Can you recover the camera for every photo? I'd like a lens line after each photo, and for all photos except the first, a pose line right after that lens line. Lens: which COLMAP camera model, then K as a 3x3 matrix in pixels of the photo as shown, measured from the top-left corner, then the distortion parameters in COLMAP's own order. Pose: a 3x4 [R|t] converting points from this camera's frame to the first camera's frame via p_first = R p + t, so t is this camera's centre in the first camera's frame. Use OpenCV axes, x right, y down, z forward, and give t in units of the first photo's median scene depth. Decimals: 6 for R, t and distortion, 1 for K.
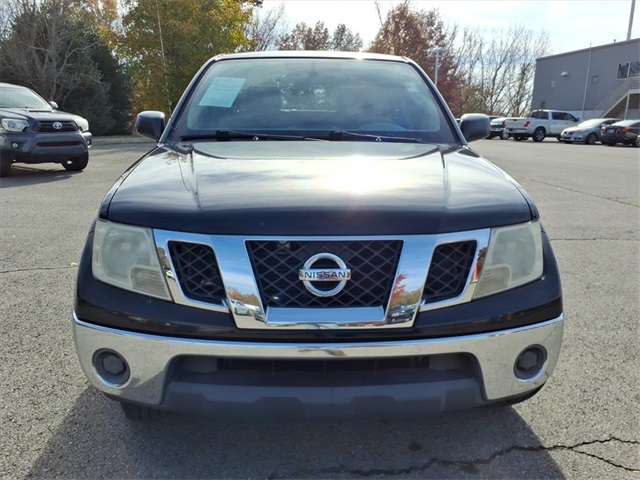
lens RADIAL K [[522.7, 0, 323.6], [0, 522.7, 234.6], [0, 0, 1]] dist [0.026295, -0.029155]
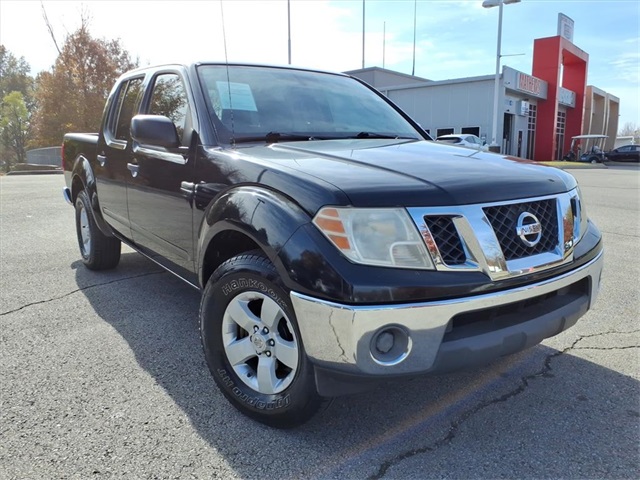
lens RADIAL K [[522.7, 0, 316.1], [0, 522.7, 242.1], [0, 0, 1]] dist [0.026295, -0.029155]
pose [[0.829661, -0.119386, 0.545353, -0.940847], [0.143681, 0.989622, -0.001943, 0.030605], [-0.539462, 0.079969, 0.838204, 0.182465]]
